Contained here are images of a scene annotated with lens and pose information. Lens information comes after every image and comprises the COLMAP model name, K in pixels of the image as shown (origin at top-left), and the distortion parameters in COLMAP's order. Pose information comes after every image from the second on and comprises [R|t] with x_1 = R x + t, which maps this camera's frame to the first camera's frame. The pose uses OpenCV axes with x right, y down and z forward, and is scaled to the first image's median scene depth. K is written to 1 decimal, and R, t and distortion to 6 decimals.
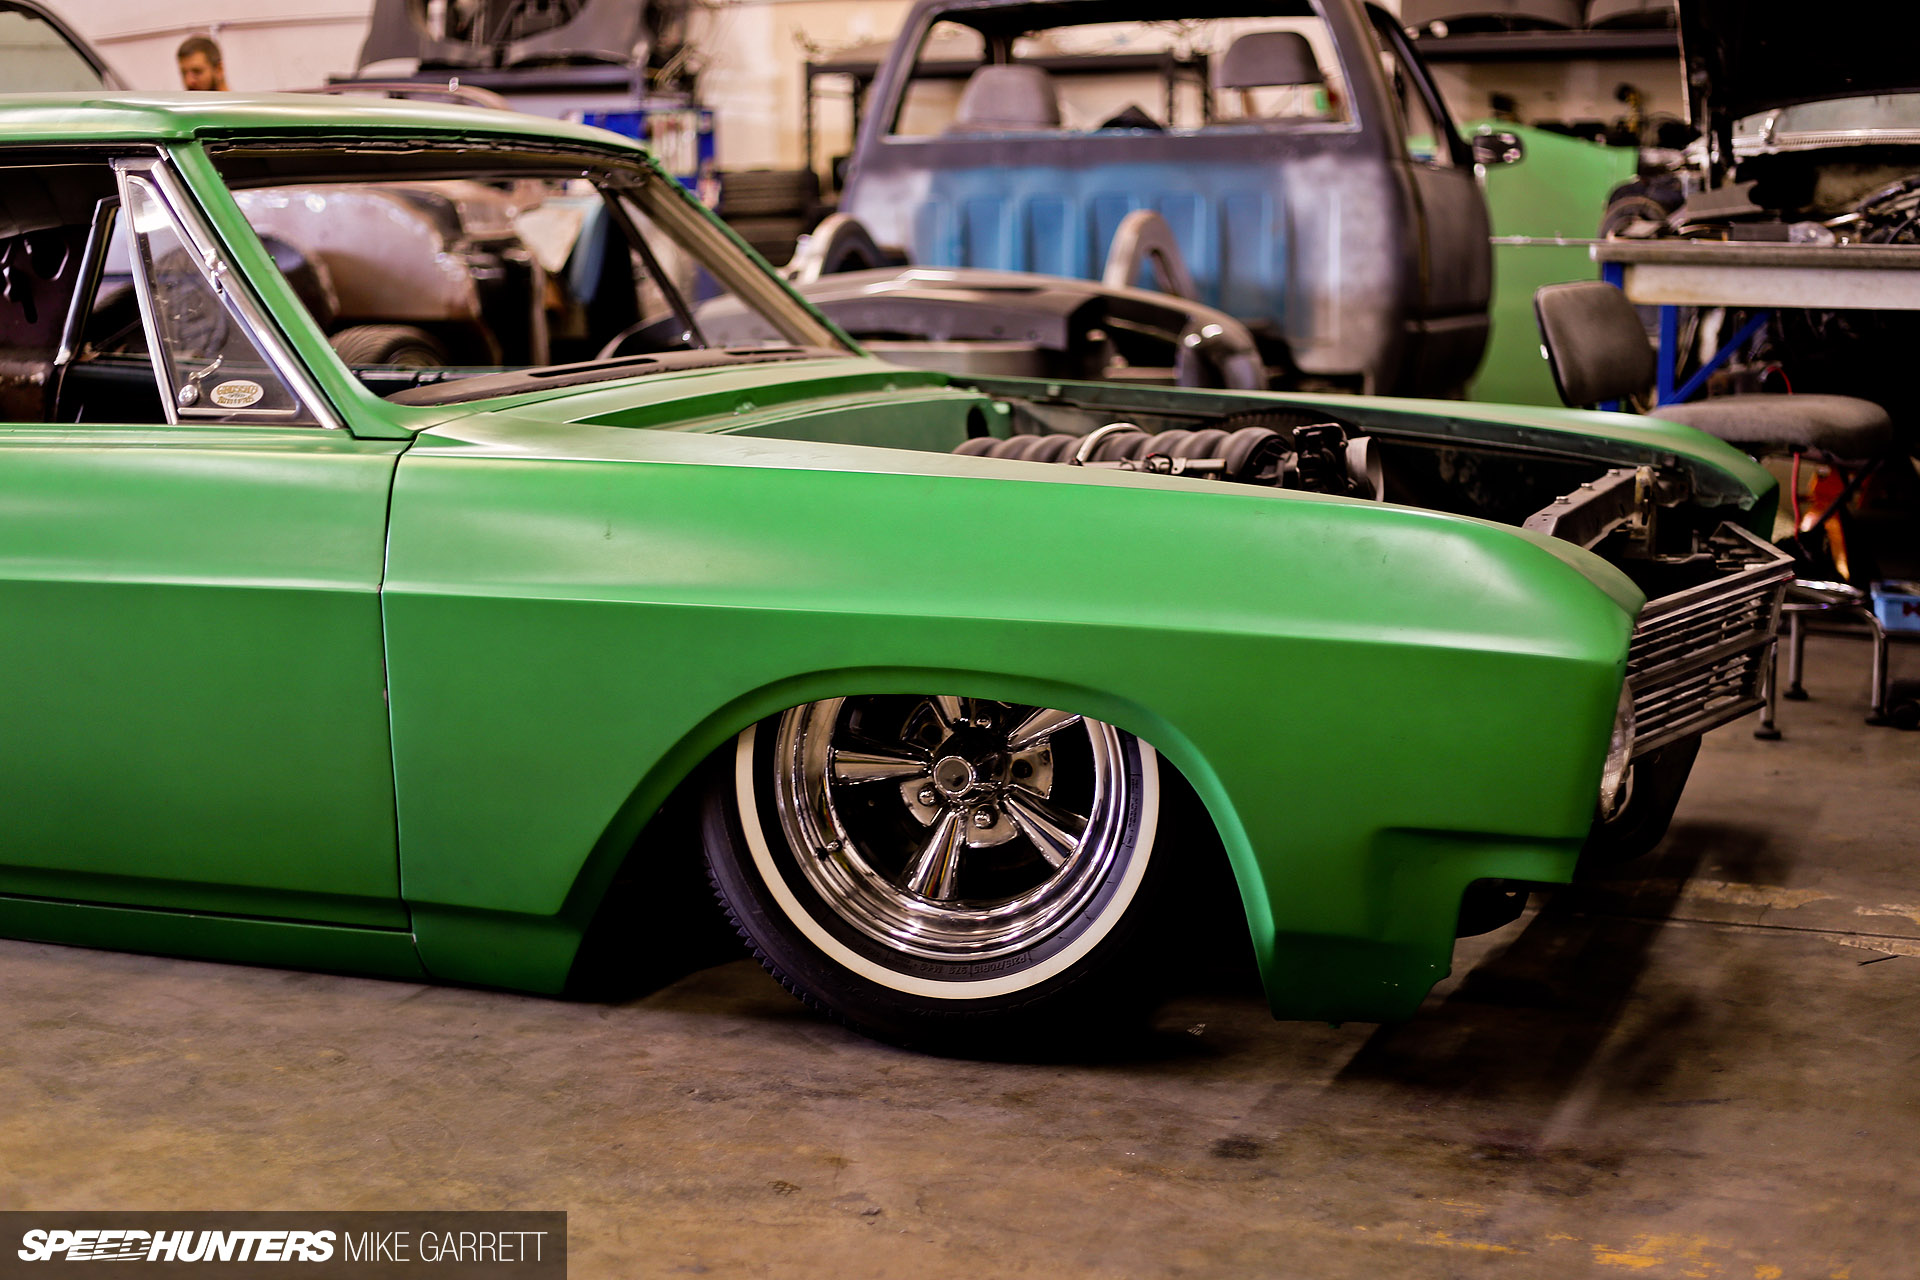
lens RADIAL K [[2824.9, 0, 964.0], [0, 2824.9, 643.0], [0, 0, 1]] dist [-0.074959, 0.000000]
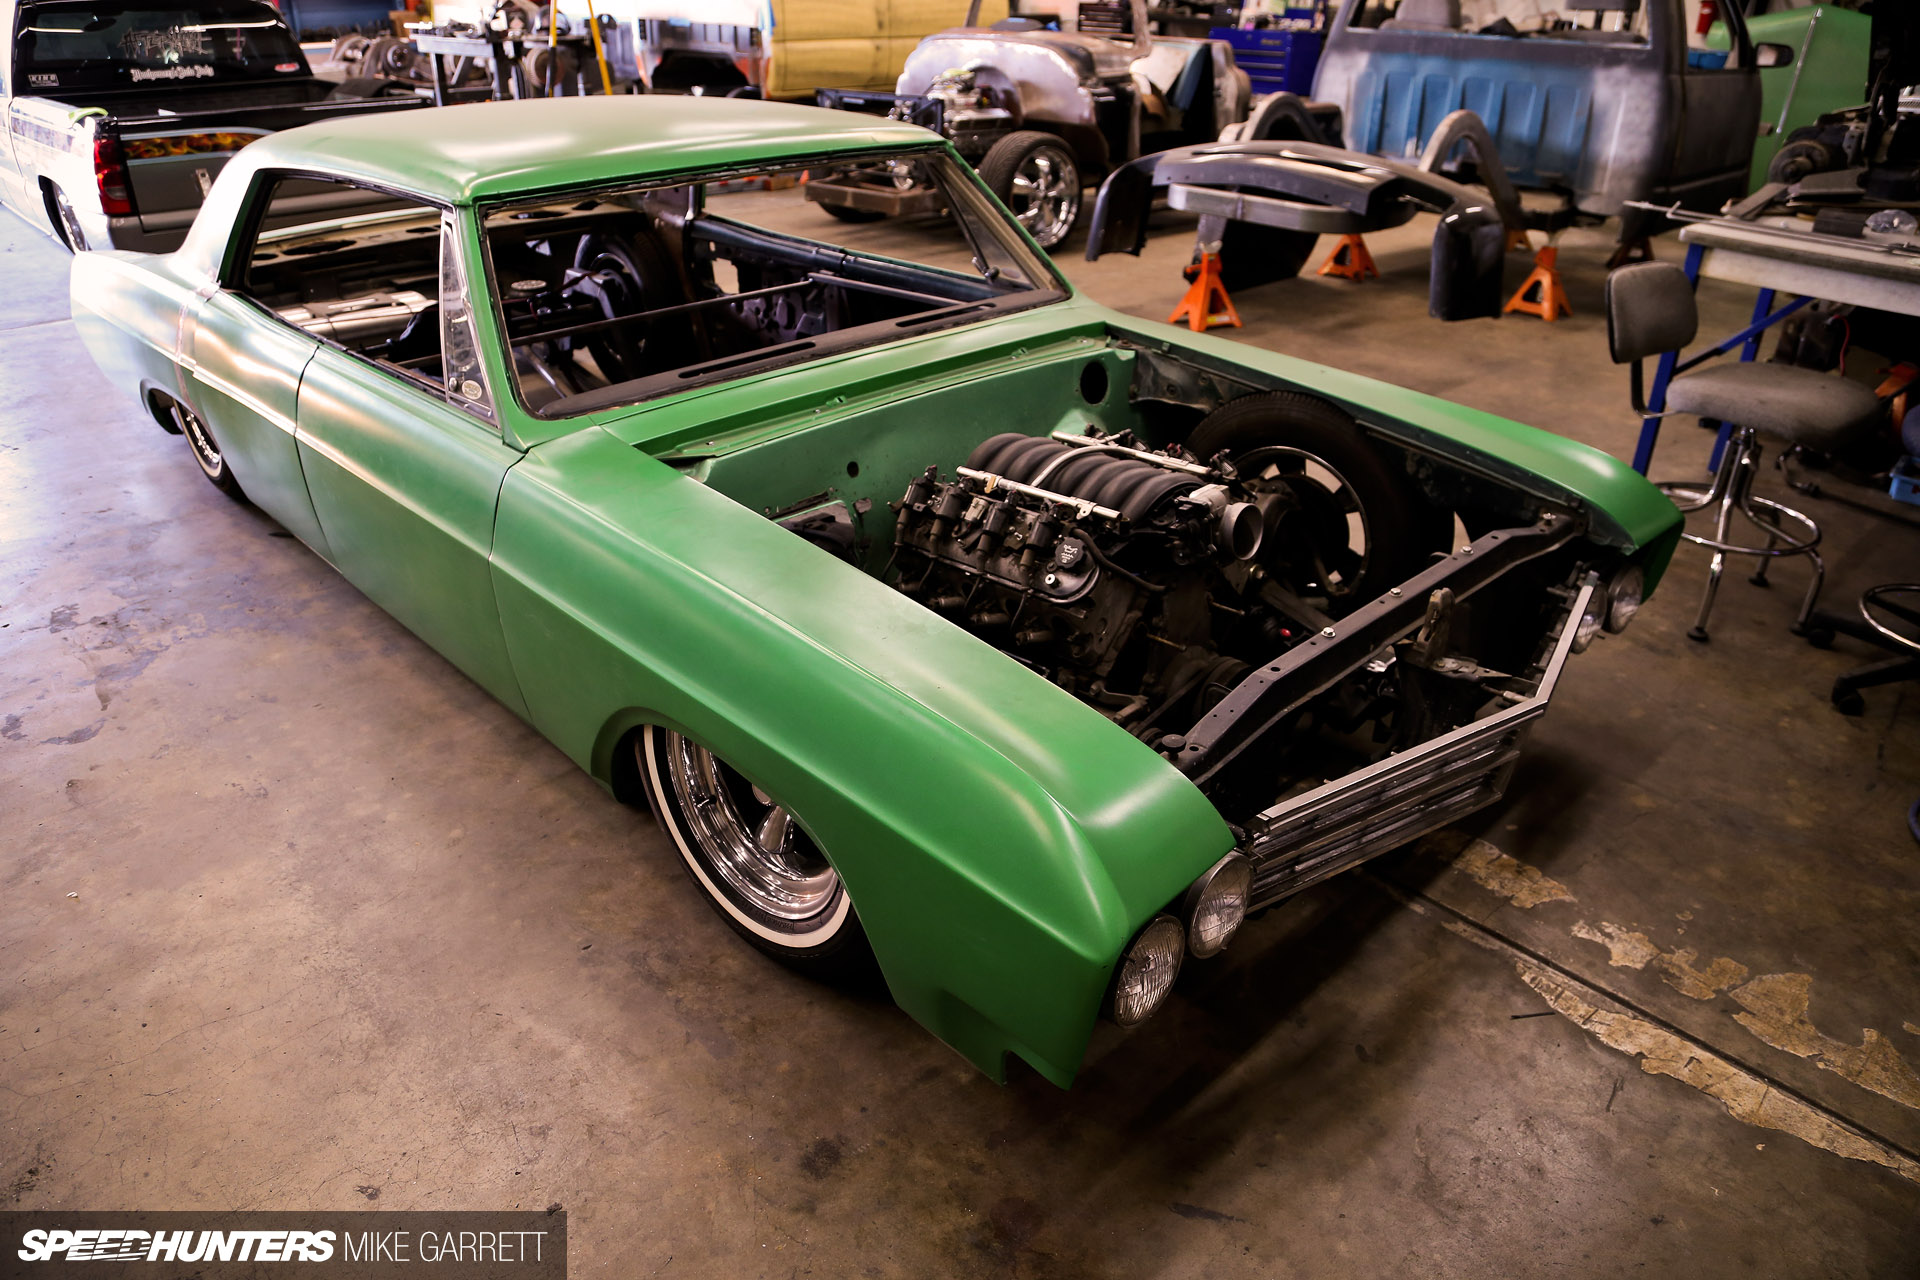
lens RADIAL K [[1305.5, 0, 956.3], [0, 1305.5, 635.8], [0, 0, 1]] dist [-0.053819, 0.005173]
pose [[0.911426, 0.206011, -0.356176, 0.108593], [-0.078660, 0.936906, 0.340617, -0.092050], [0.403874, -0.282431, 0.870126, 0.184958]]
